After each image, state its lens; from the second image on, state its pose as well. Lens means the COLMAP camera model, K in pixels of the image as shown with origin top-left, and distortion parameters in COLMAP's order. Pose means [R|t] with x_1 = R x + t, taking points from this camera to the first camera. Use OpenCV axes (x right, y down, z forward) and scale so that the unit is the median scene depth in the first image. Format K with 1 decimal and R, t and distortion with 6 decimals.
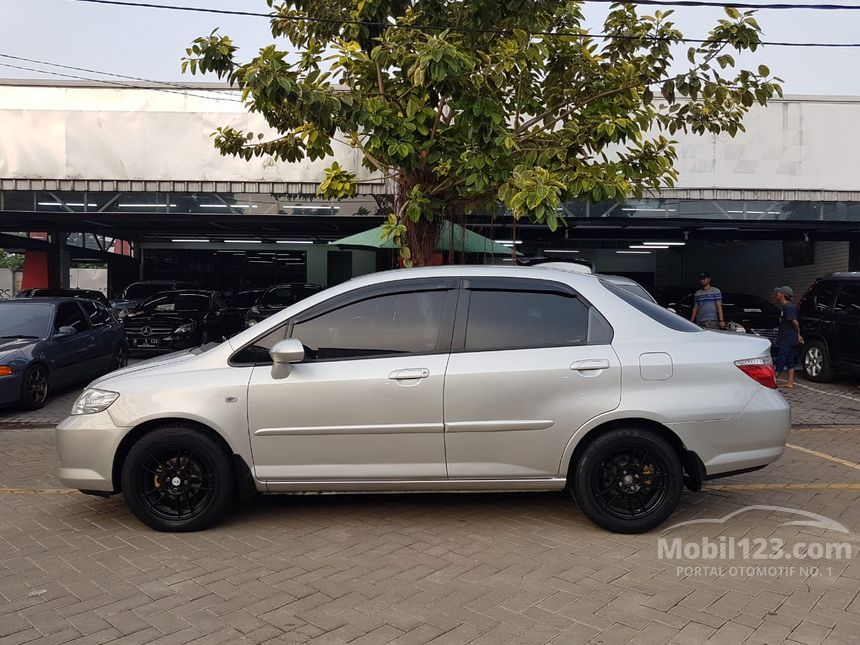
lens RADIAL K [[677.2, 0, 430.0], [0, 677.2, 322.5], [0, 0, 1]] dist [0.023762, -0.005504]
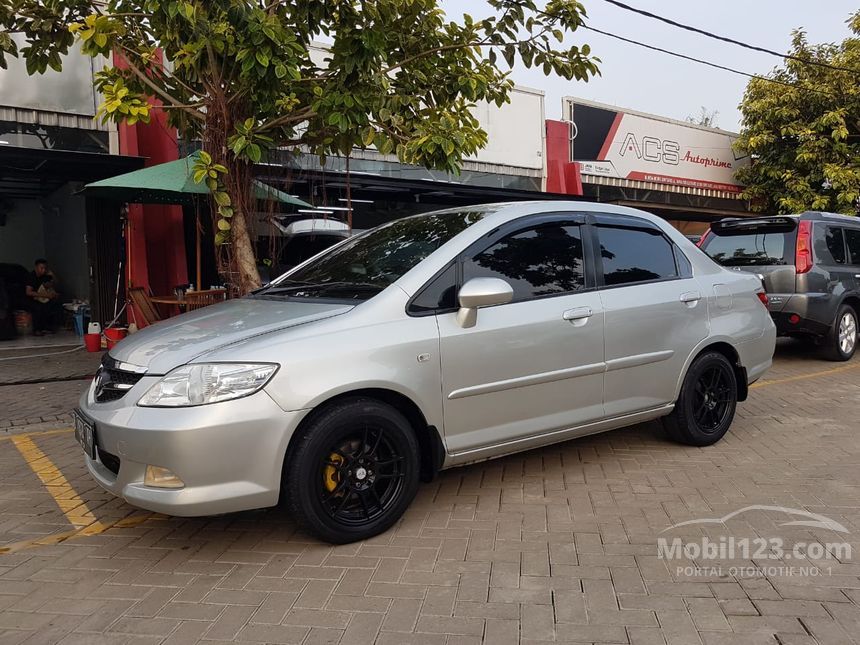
lens RADIAL K [[689.1, 0, 430.0], [0, 689.1, 322.5], [0, 0, 1]] dist [-0.003937, -0.006442]
pose [[0.816548, -0.060349, 0.574115, -0.725260], [0.037242, 0.997956, 0.051934, 0.032386], [-0.576076, -0.021025, 0.817126, 0.341158]]
